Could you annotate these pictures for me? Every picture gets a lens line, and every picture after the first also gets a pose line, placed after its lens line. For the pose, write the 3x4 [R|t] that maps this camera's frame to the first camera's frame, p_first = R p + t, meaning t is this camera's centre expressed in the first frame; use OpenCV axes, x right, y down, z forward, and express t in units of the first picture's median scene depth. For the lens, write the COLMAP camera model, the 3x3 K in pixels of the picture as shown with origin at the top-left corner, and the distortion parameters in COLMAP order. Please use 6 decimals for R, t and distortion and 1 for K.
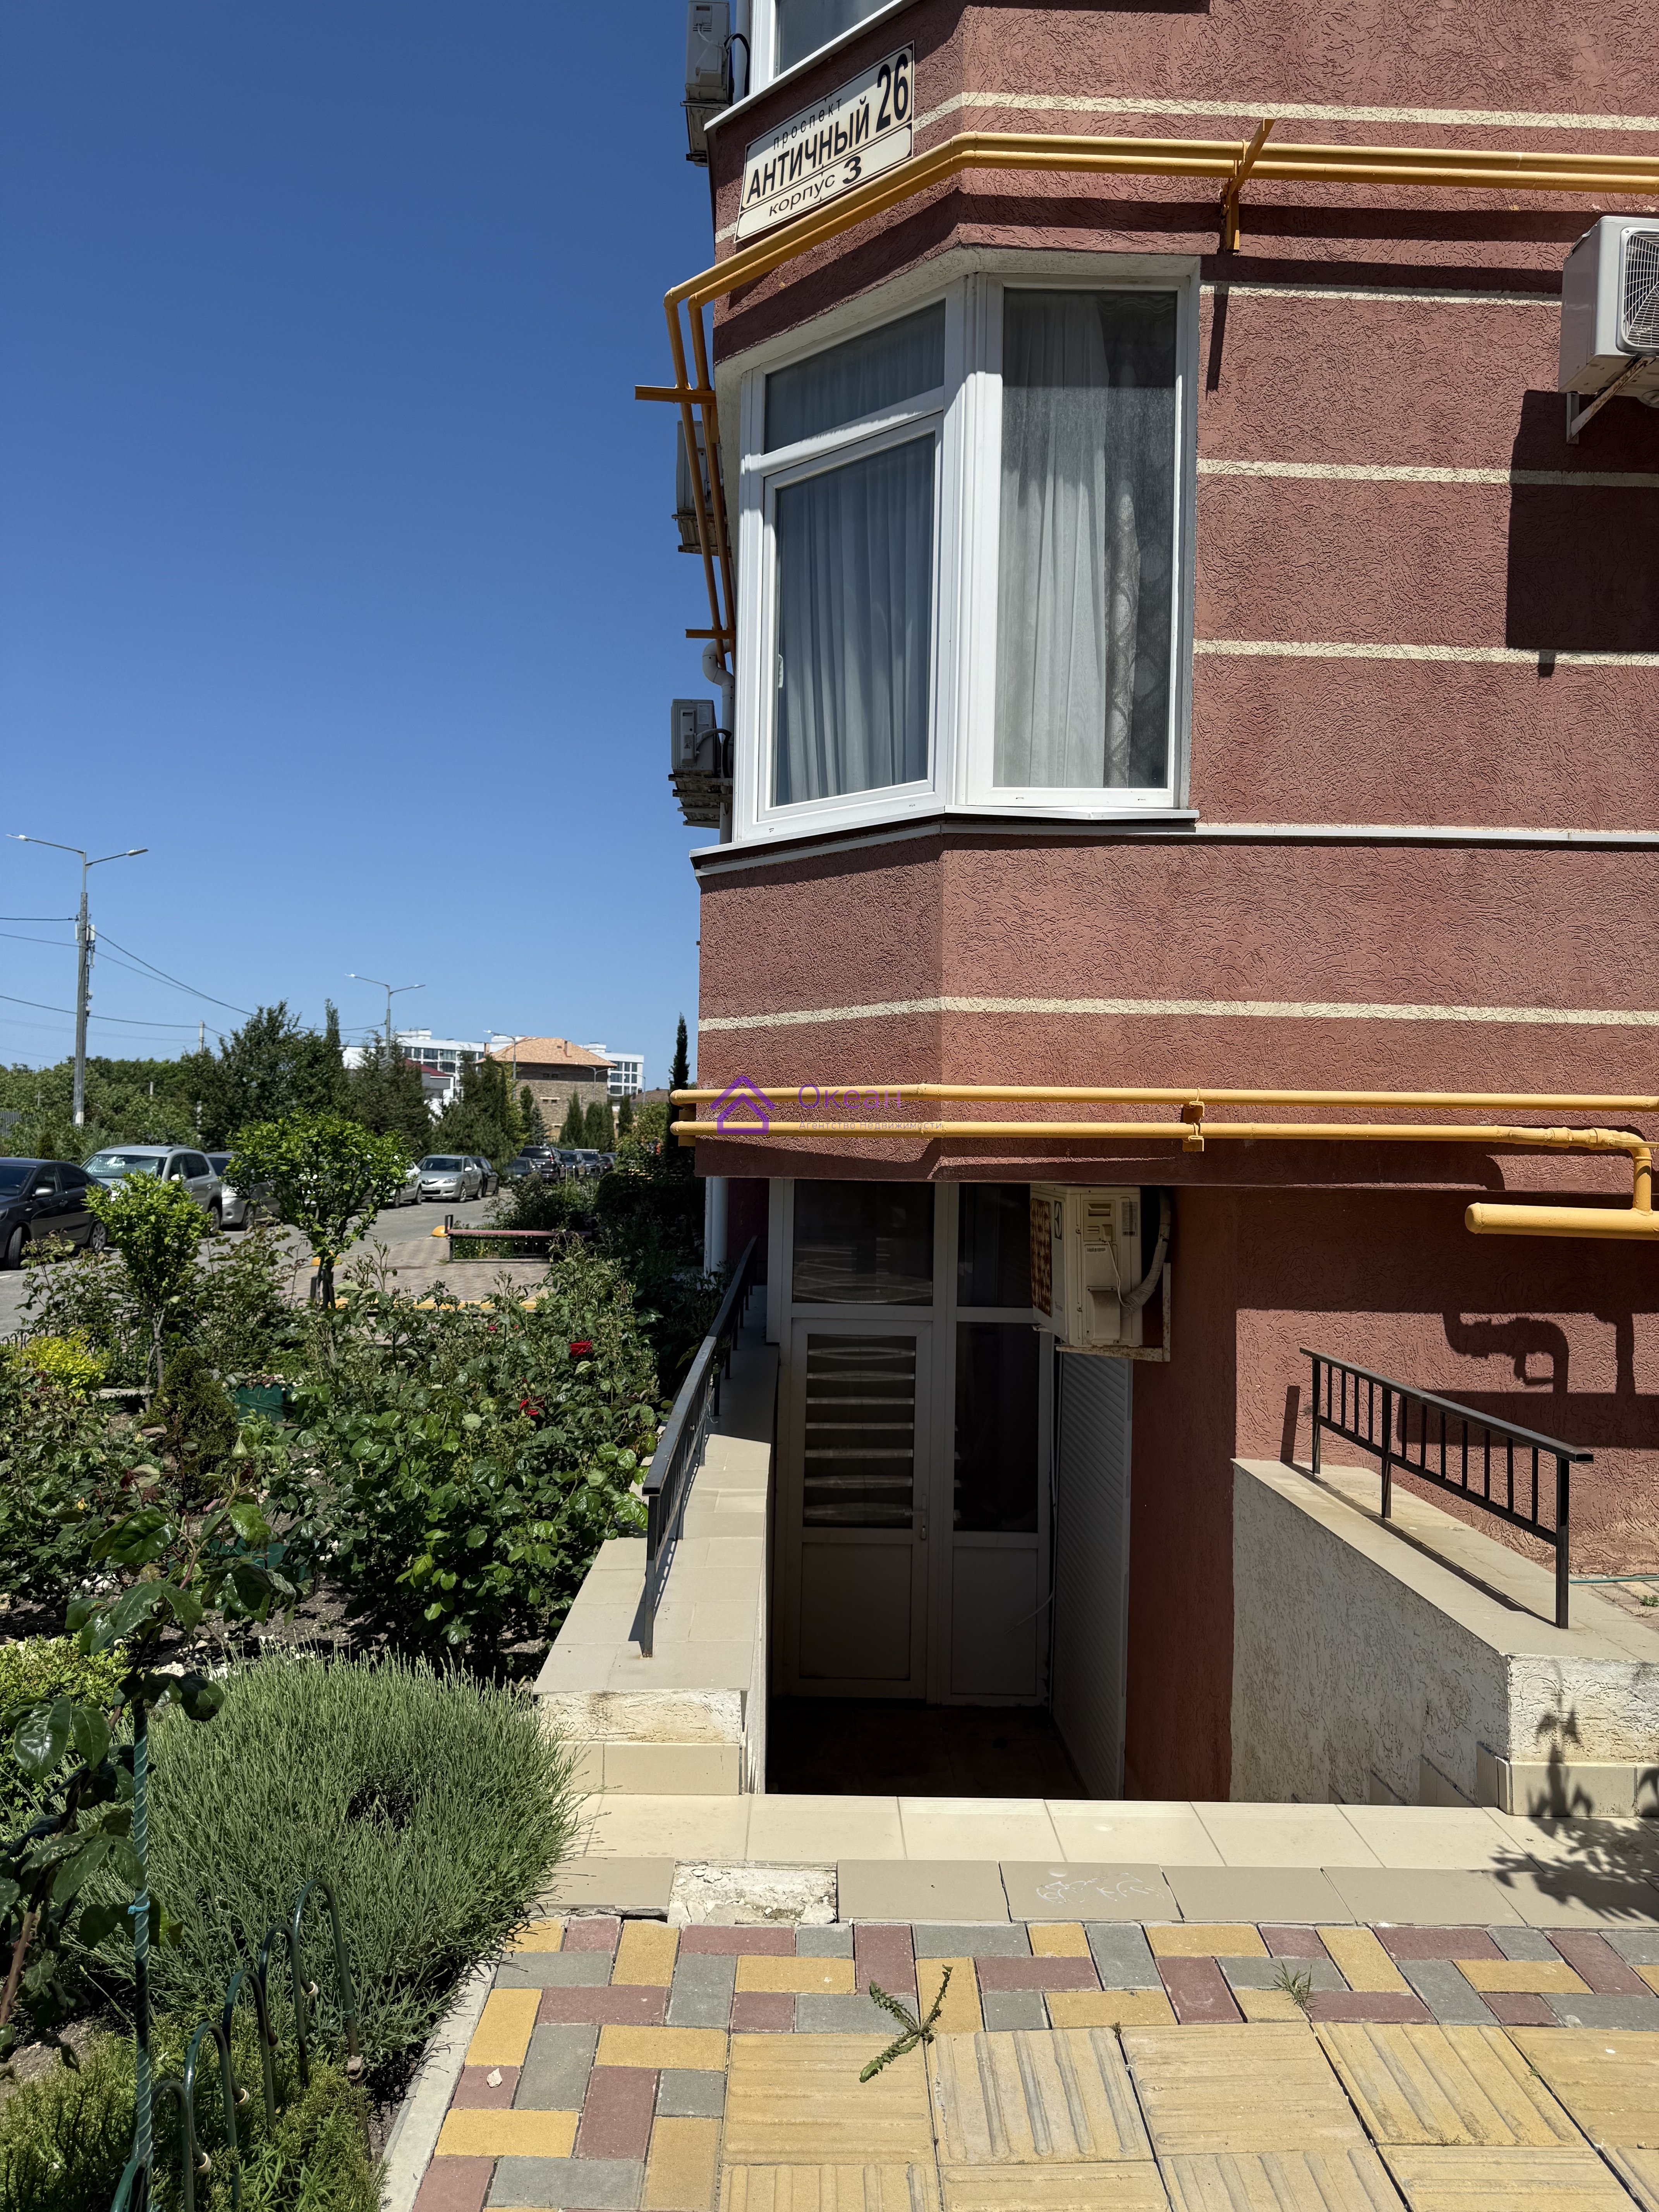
lens RADIAL K [[1541.8, 0, 821.4], [0, 1541.8, 1106.3], [0, 0, 1]] dist [0.049036, -0.048121]
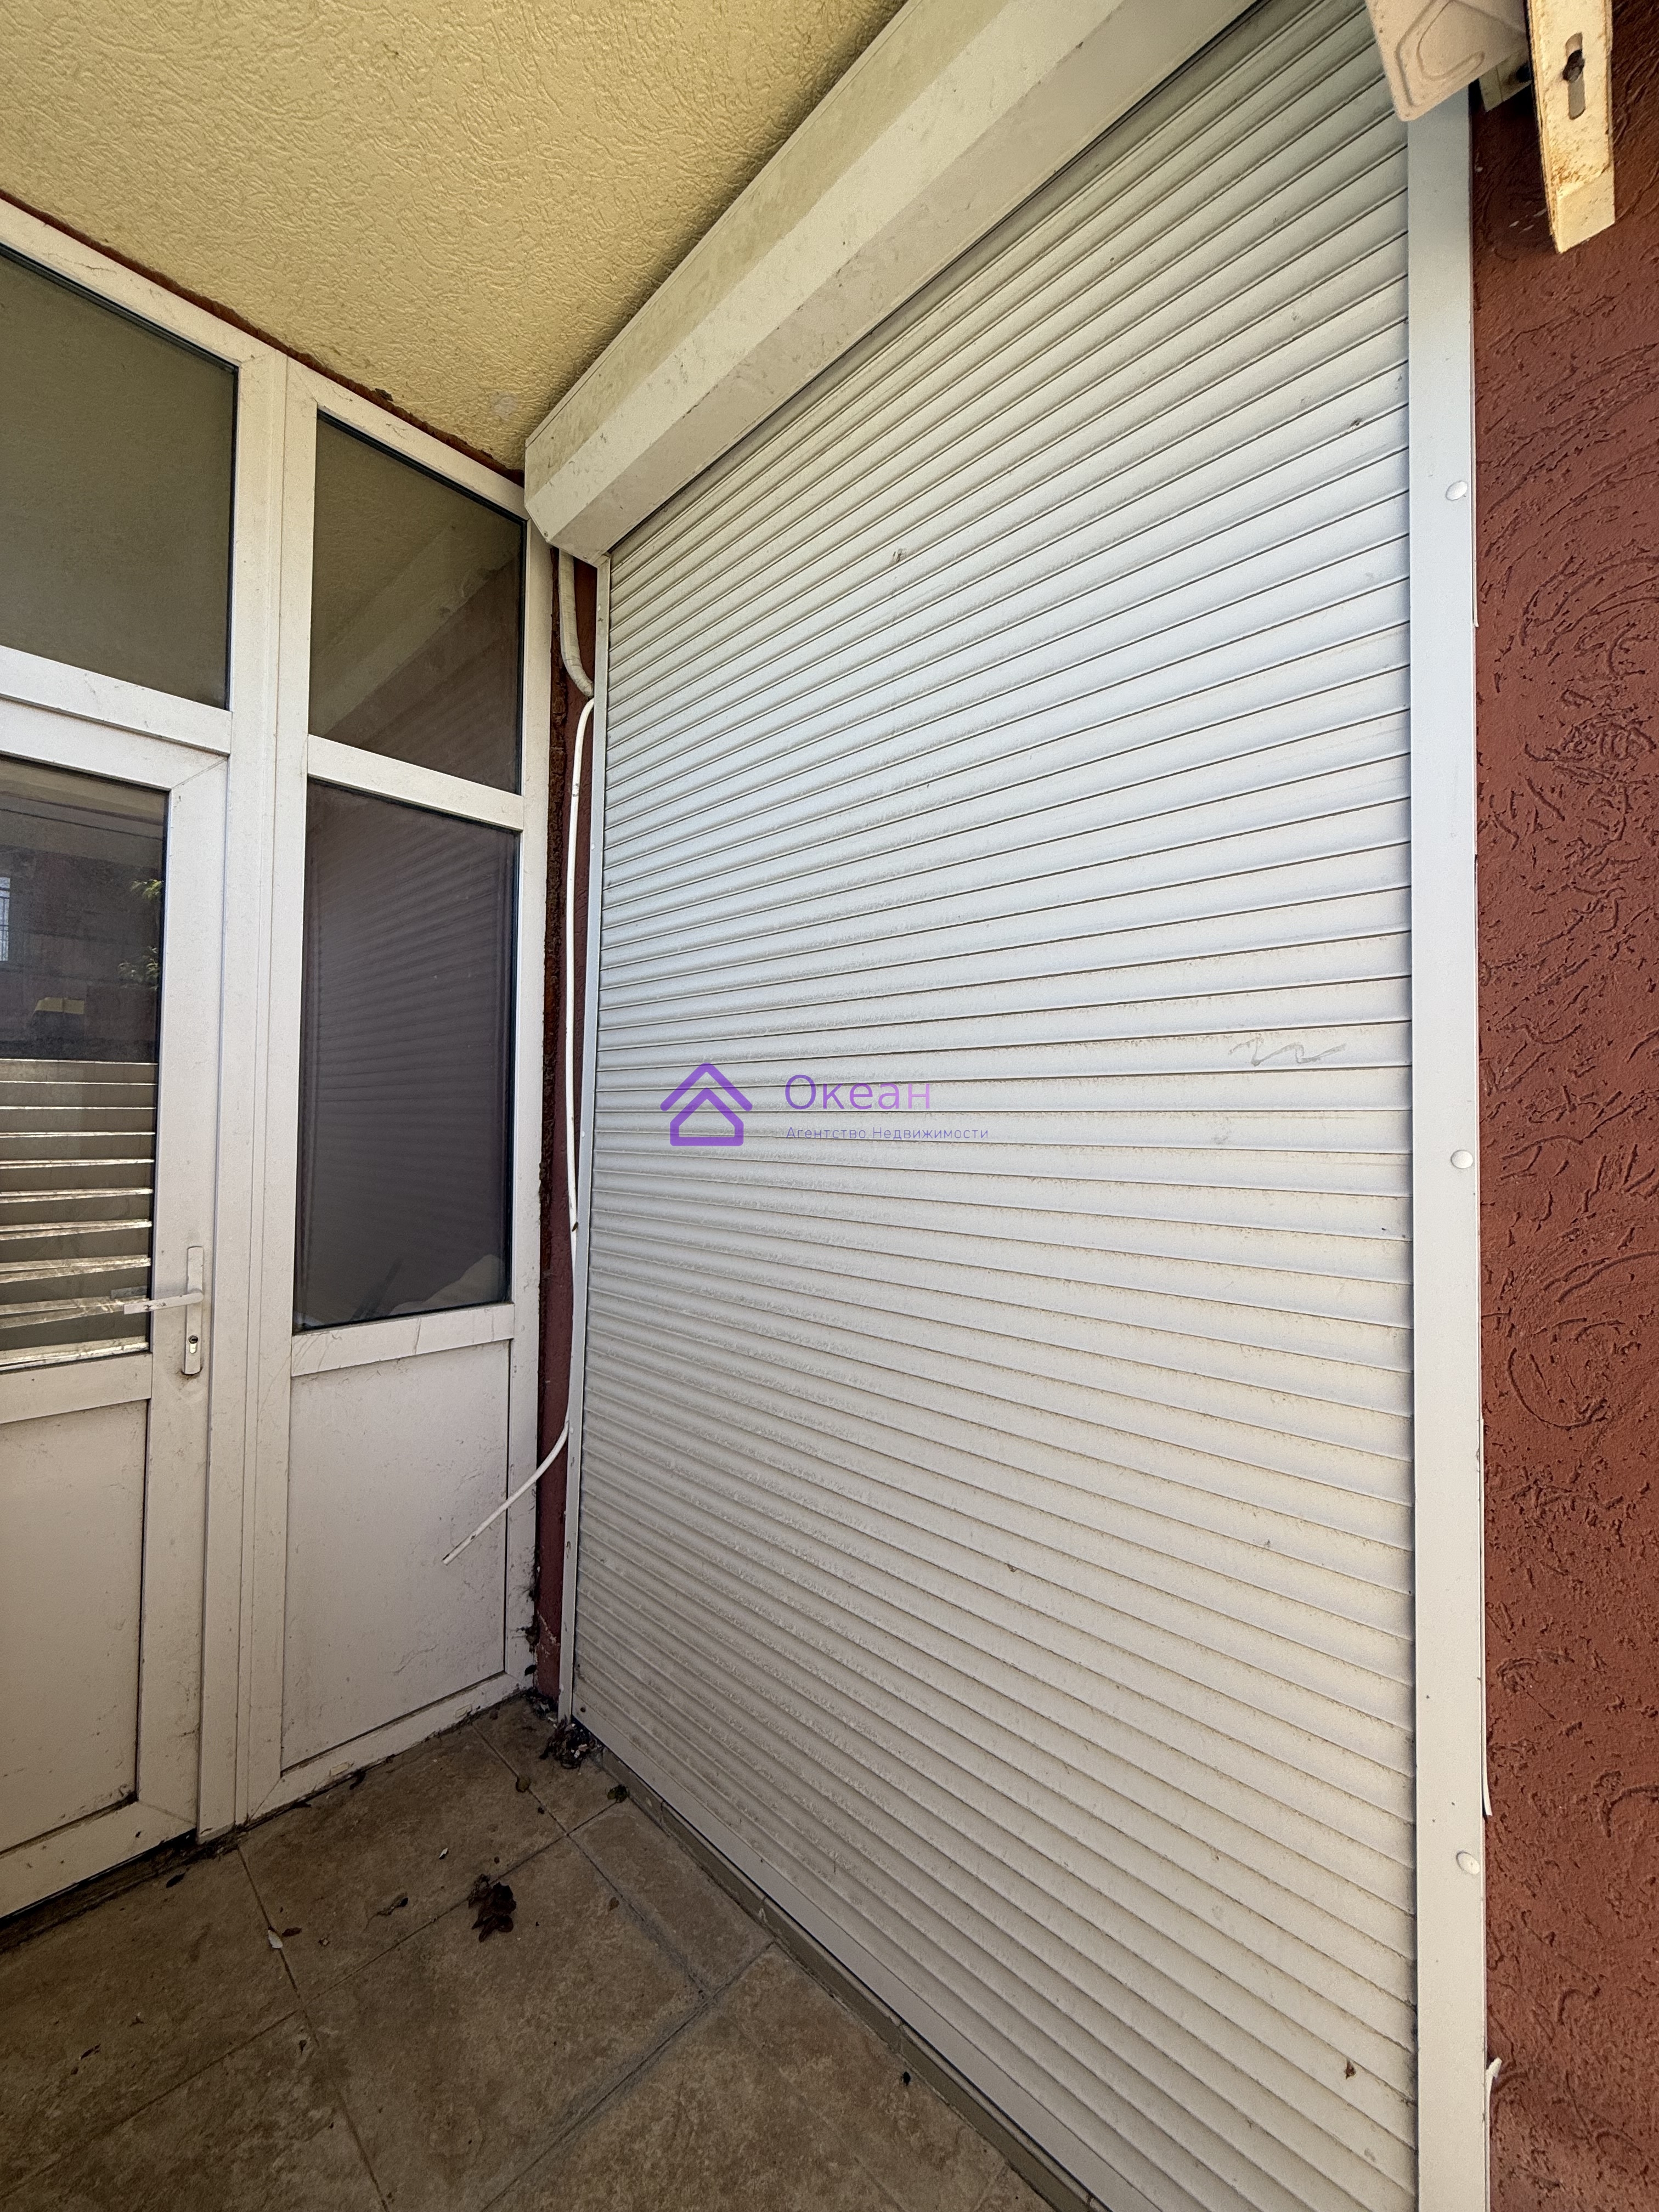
lens RADIAL K [[868.9, 0, 828.7], [0, 868.9, 1102.7], [0, 0, 1]] dist [0.004985, 0.000169]
pose [[0.721638, 0.002920, 0.692264, 0.054858], [-0.000865, 0.999994, -0.003316, 0.363480], [-0.692270, 0.001794, 0.721636, 1.255911]]
